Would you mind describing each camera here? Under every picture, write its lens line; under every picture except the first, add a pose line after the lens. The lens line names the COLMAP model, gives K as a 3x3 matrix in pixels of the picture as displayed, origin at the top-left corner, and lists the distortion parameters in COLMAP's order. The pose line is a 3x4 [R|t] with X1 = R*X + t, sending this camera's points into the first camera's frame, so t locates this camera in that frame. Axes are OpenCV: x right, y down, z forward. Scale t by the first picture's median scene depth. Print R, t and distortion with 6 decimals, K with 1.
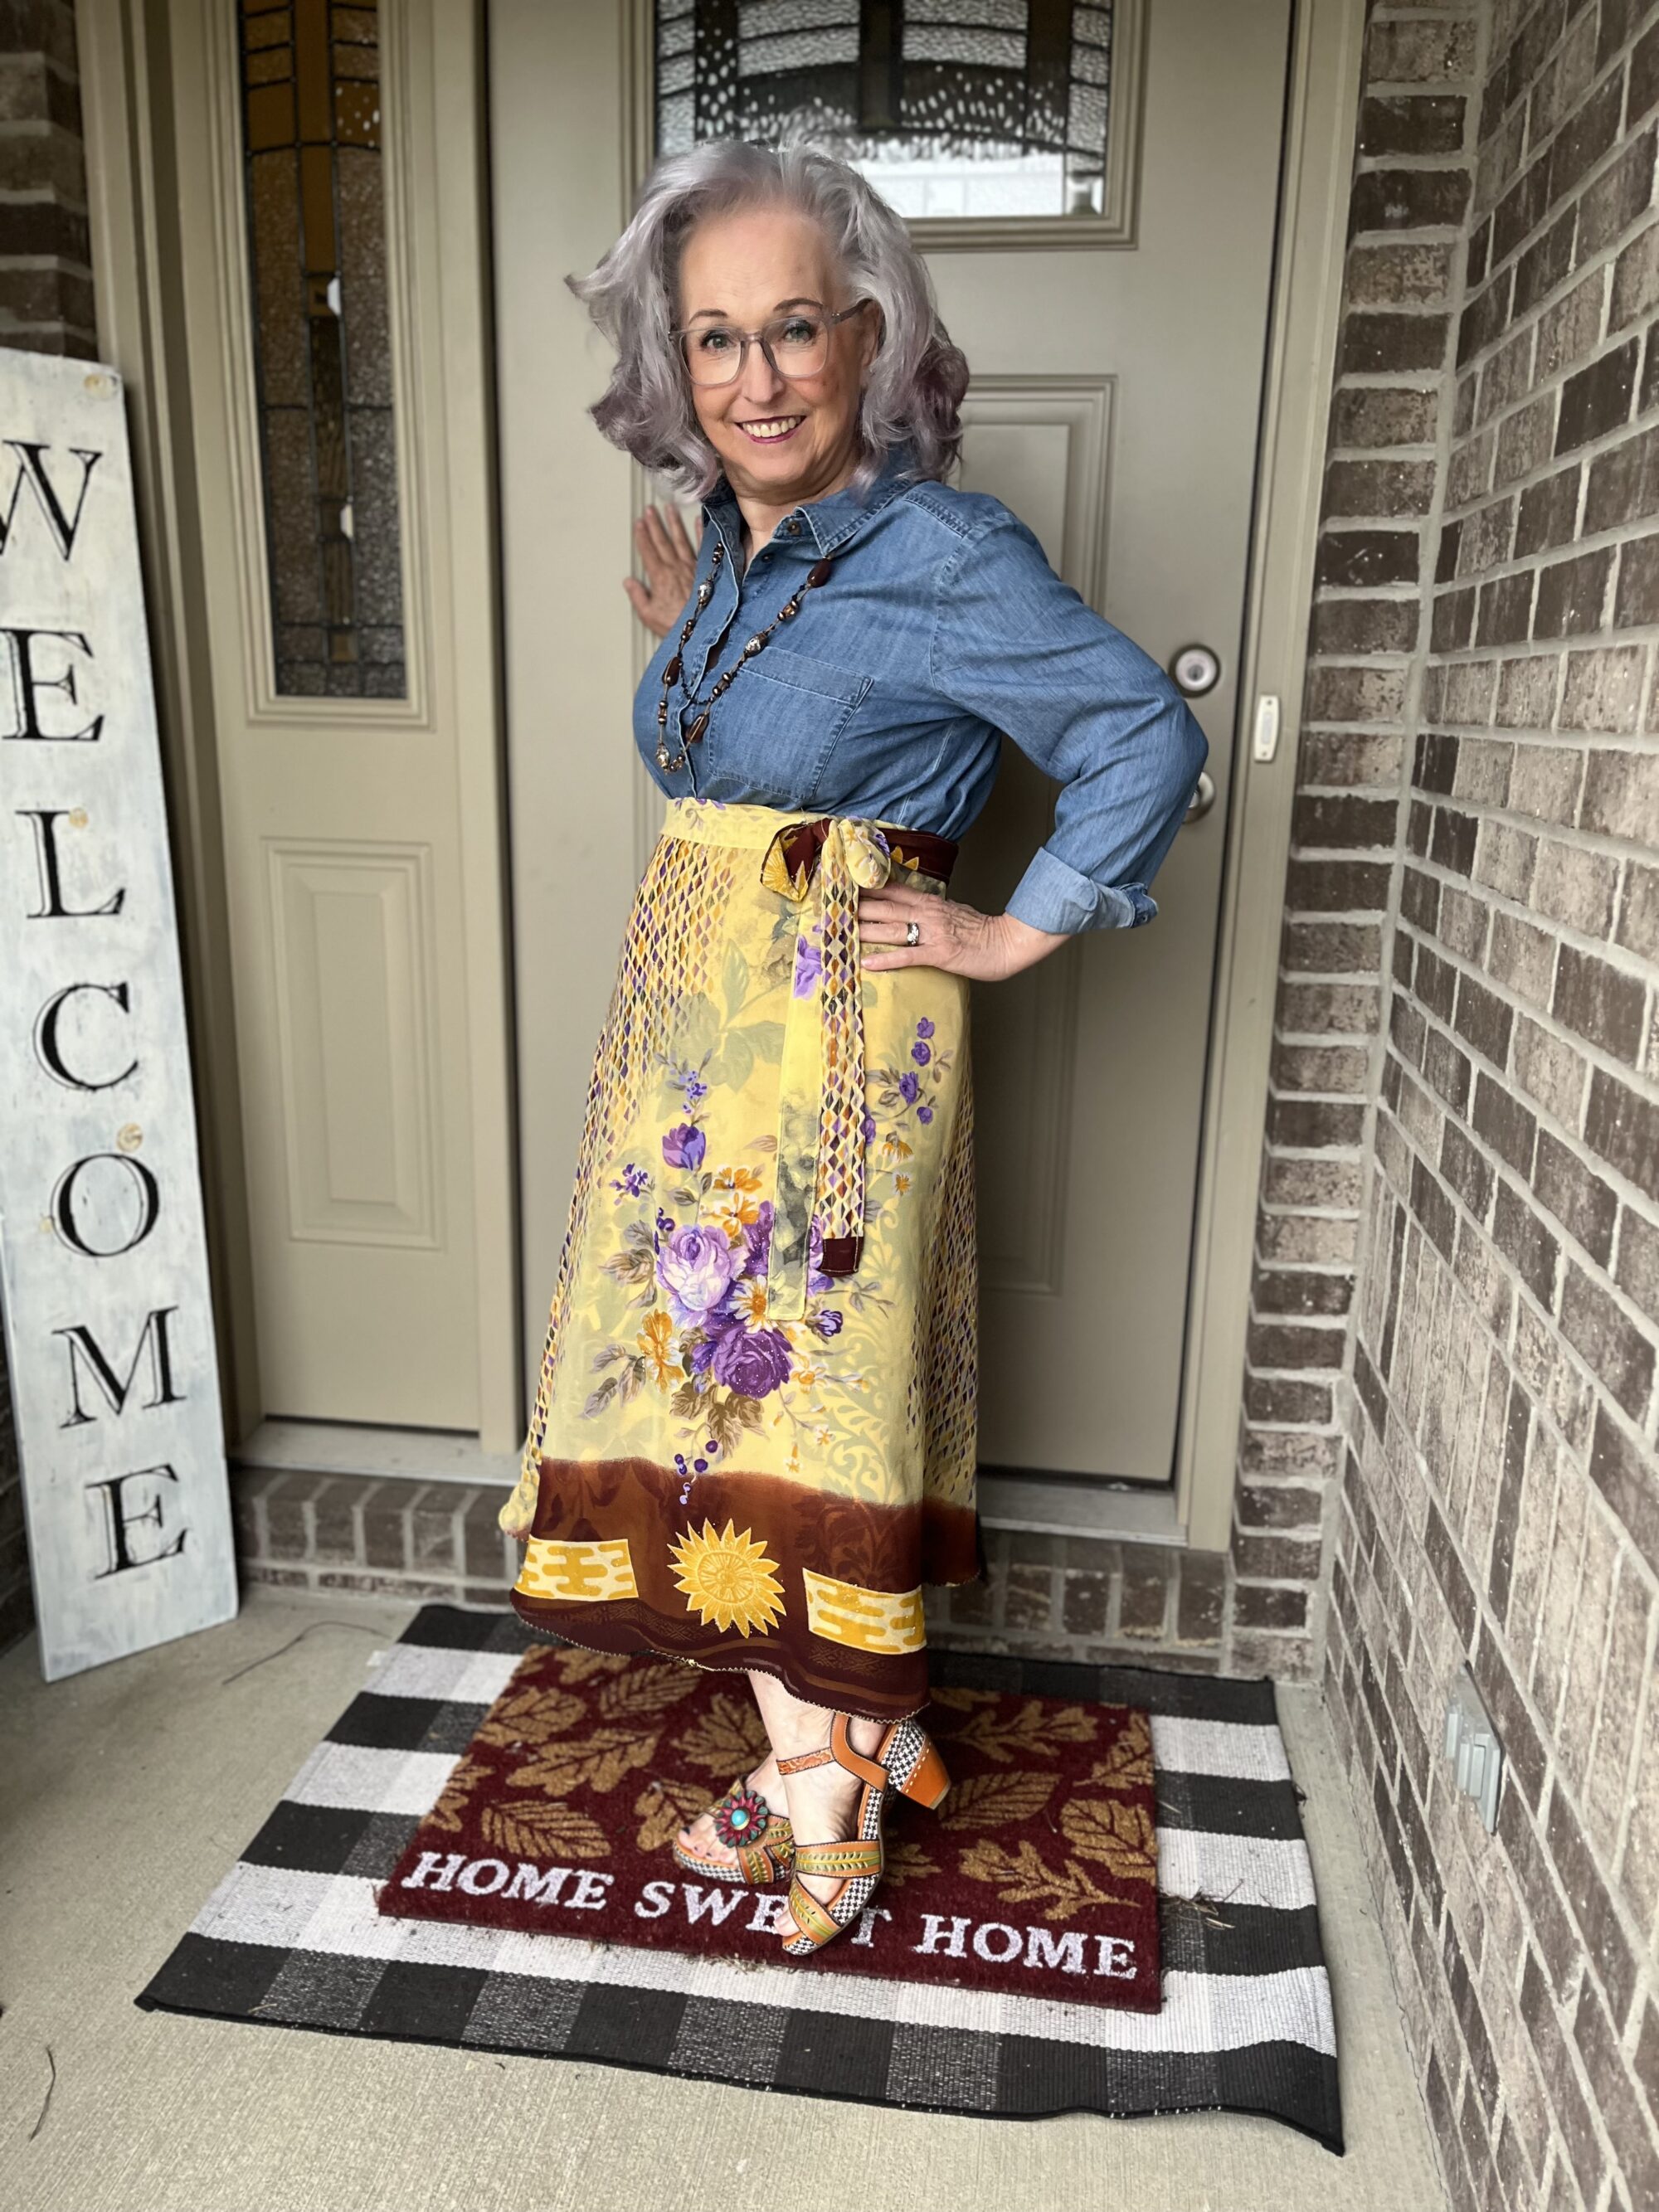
lens RADIAL K [[1620.9, 0, 835.9], [0, 1620.9, 1140.5], [0, 0, 1]] dist [0.105789, -0.135413]
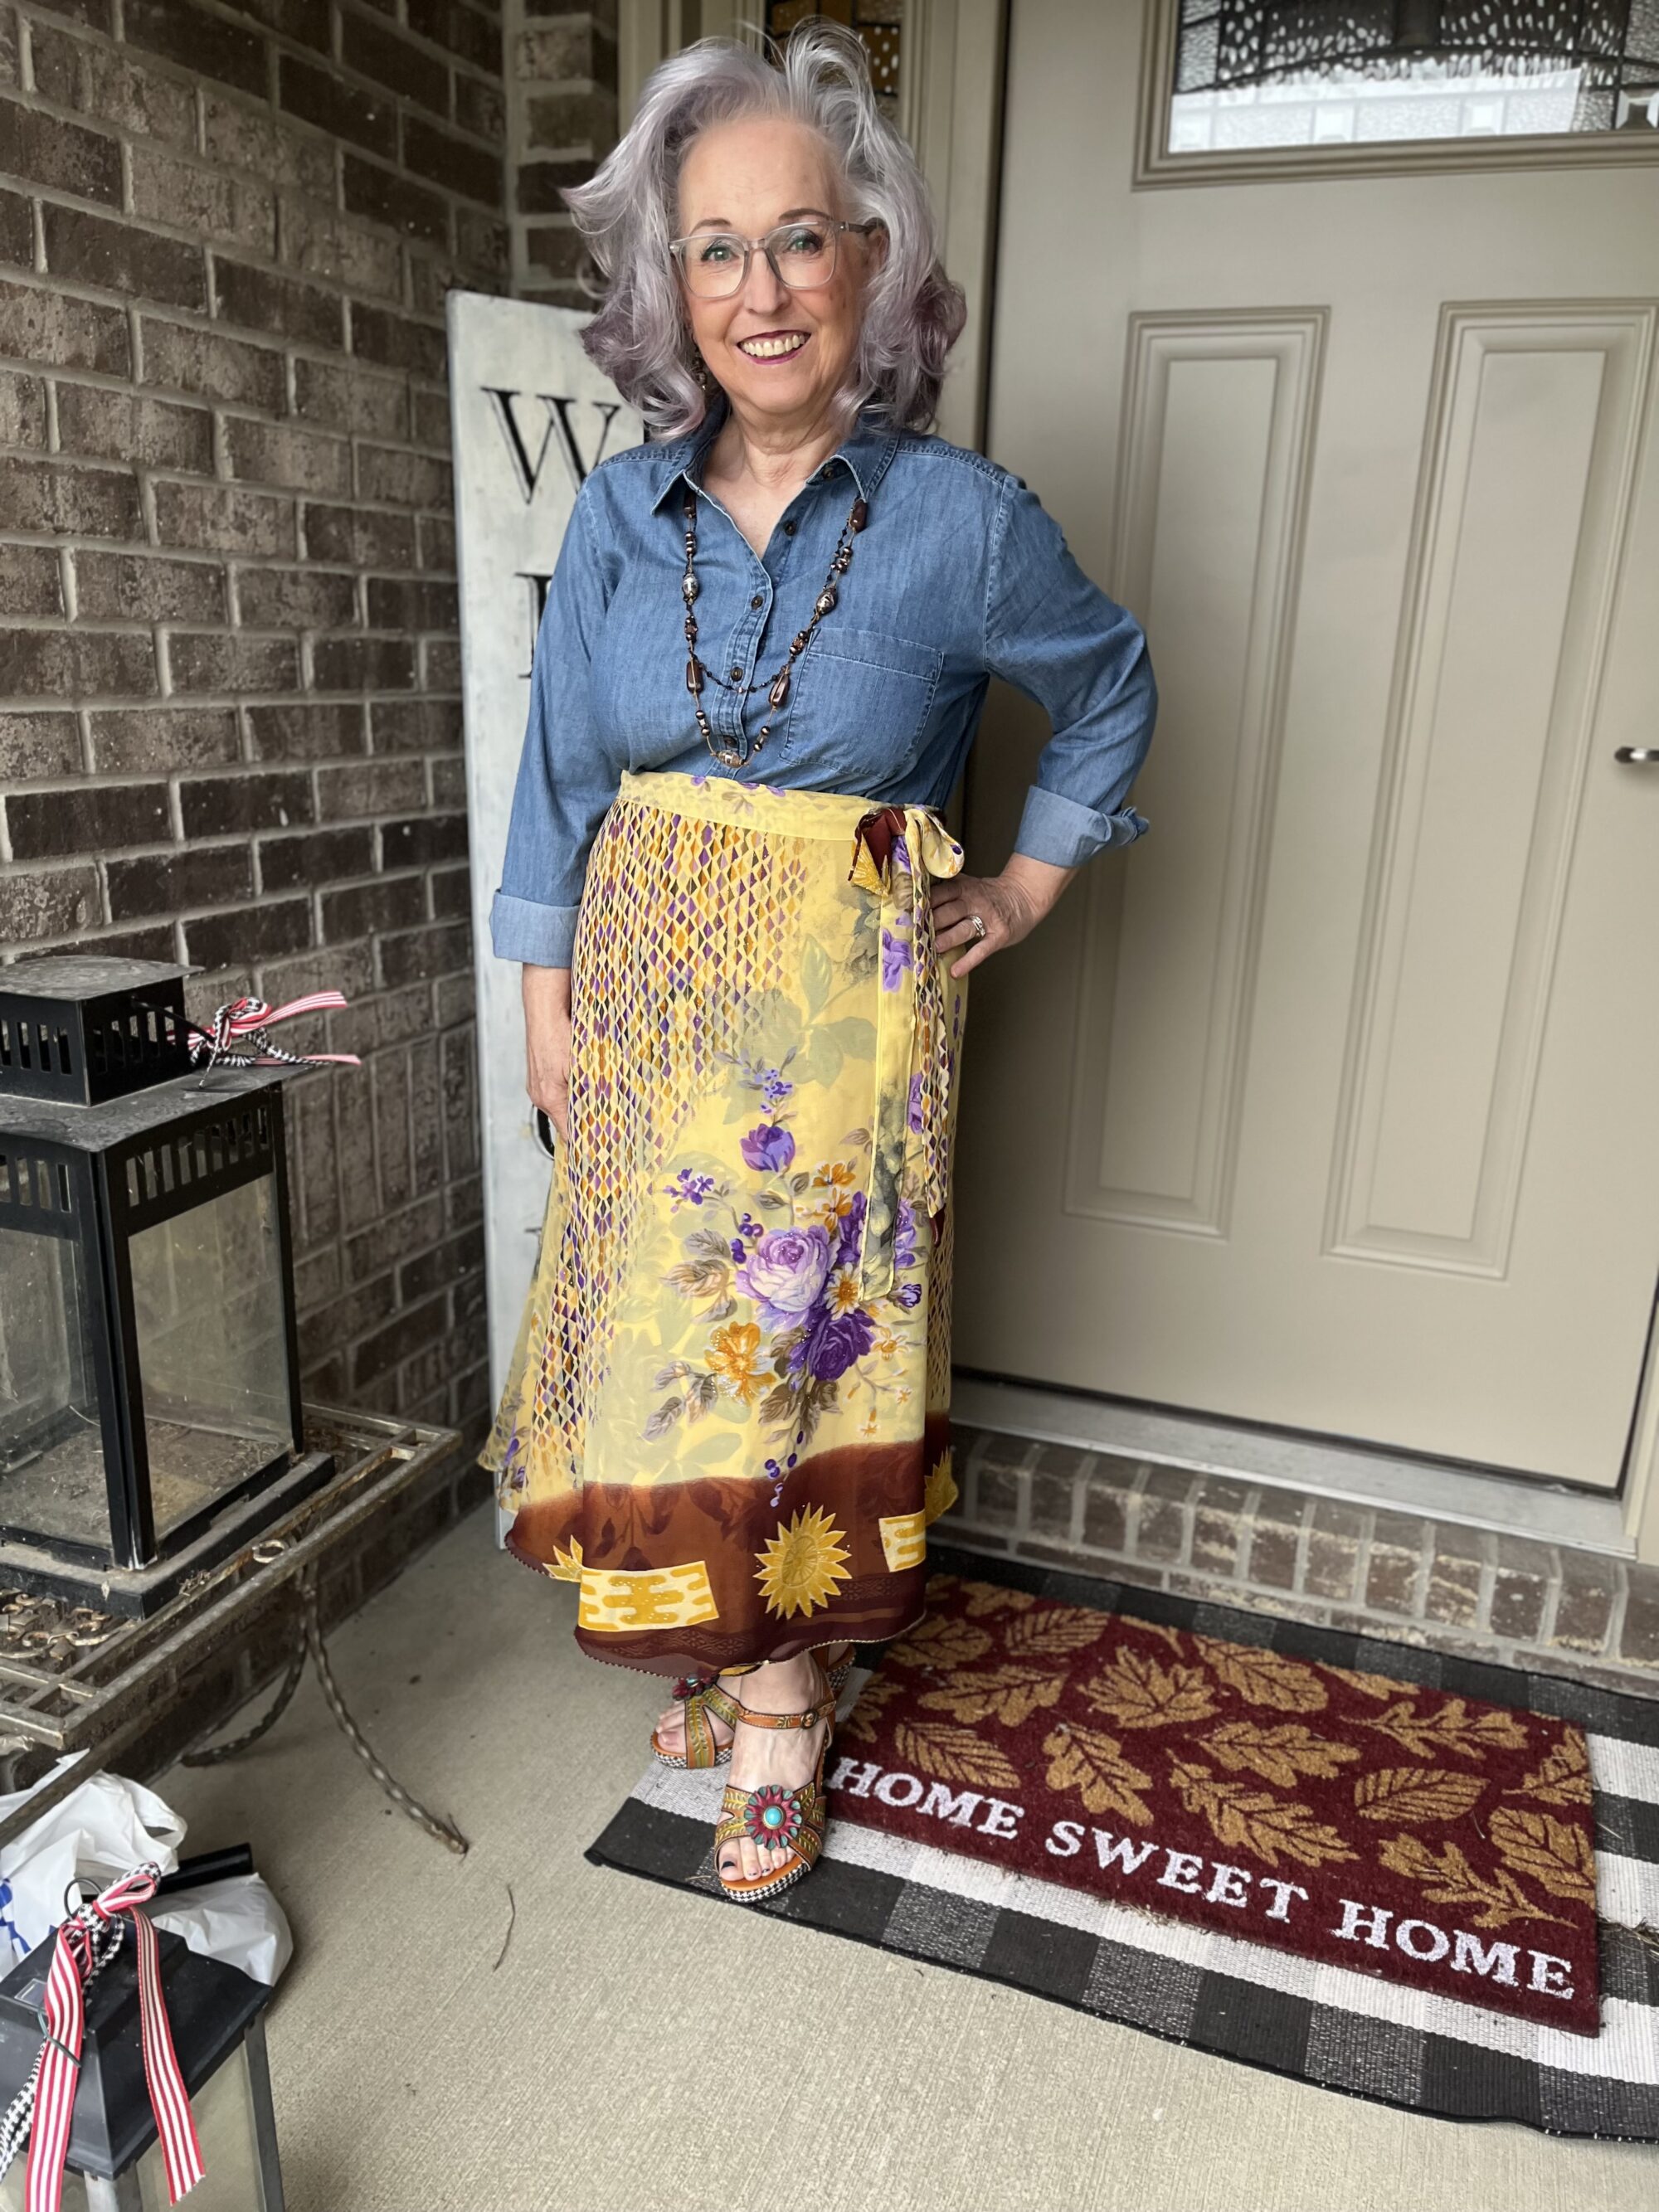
lens RADIAL K [[1630.5, 0, 842.4], [0, 1630.5, 1124.9], [0, 0, 1]] dist [0.108732, -0.137326]
pose [[0.977258, 0.069903, -0.200199, -0.068732], [-0.065165, 0.997418, 0.030166, 0.001393], [0.201791, -0.016434, 0.979291, -0.017229]]
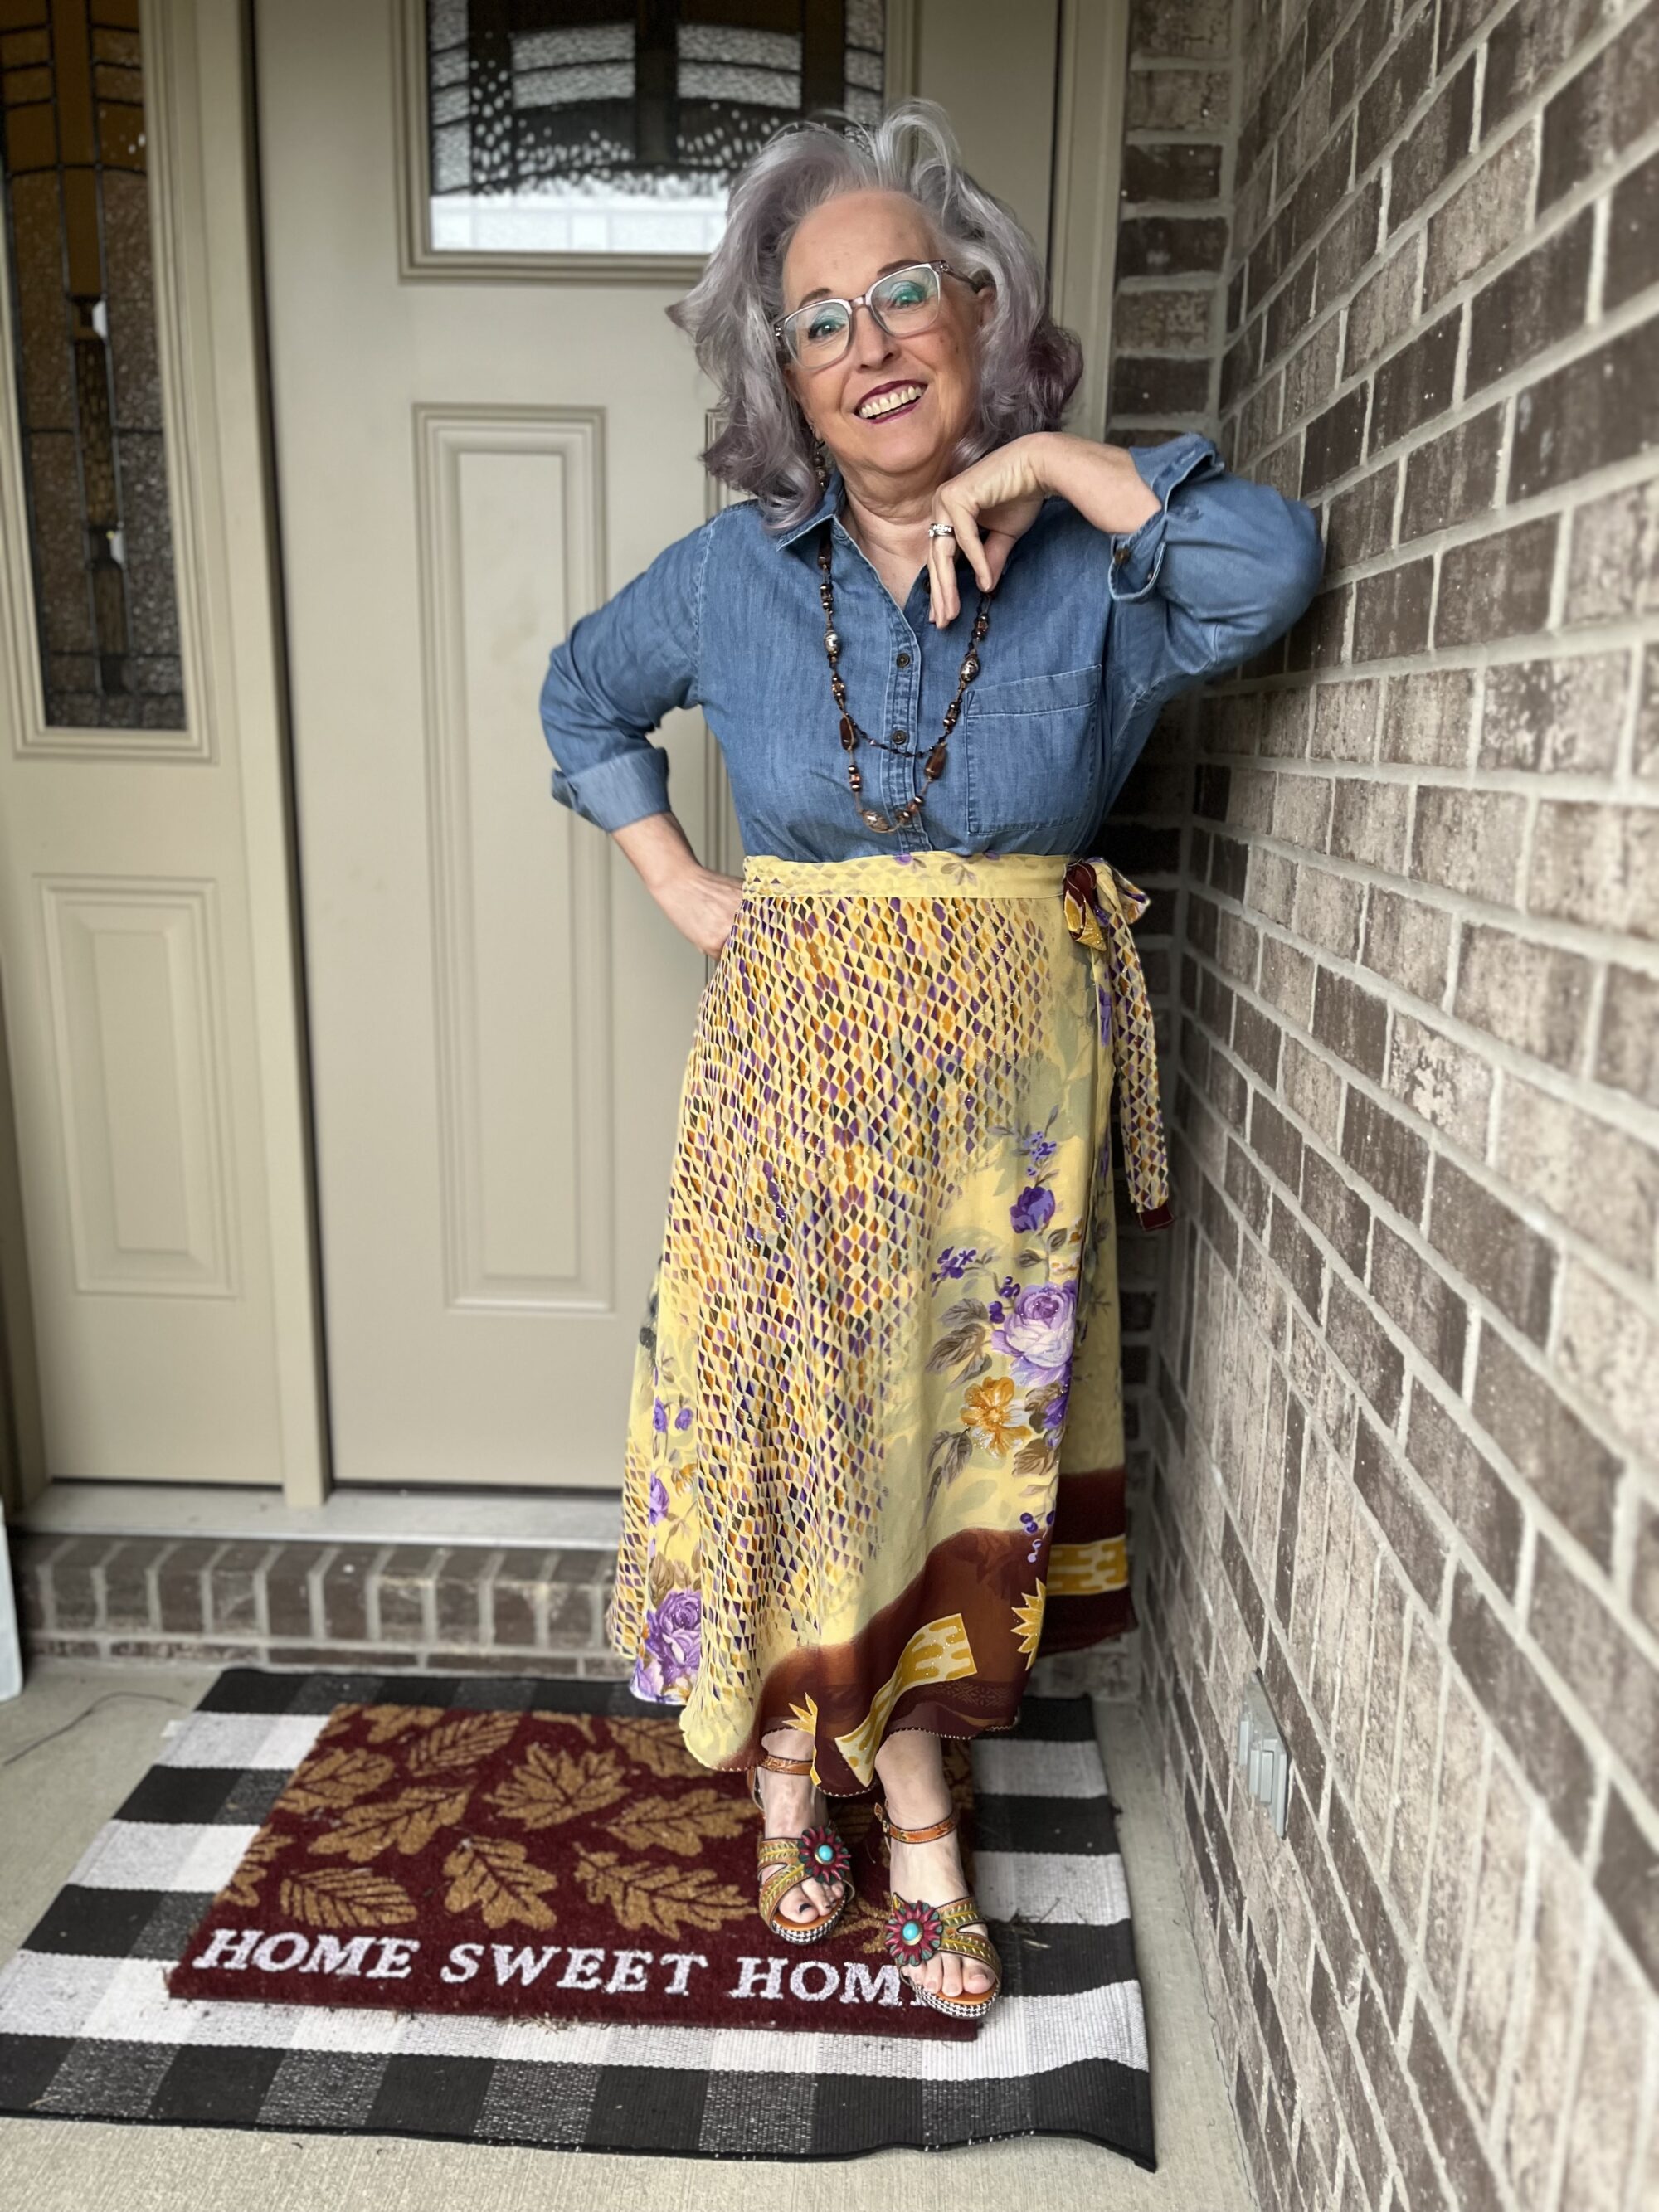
lens RADIAL K [[1620.9, 0, 835.9], [0, 1620.9, 1140.5], [0, 0, 1]] dist [0.105789, -0.135413]
pose [[0.995540, -0.024930, 0.090989, 0.031572], [0.026549, 0.999509, -0.016630, -0.000676], [-0.090530, 0.018972, 0.995713, 0.003508]]
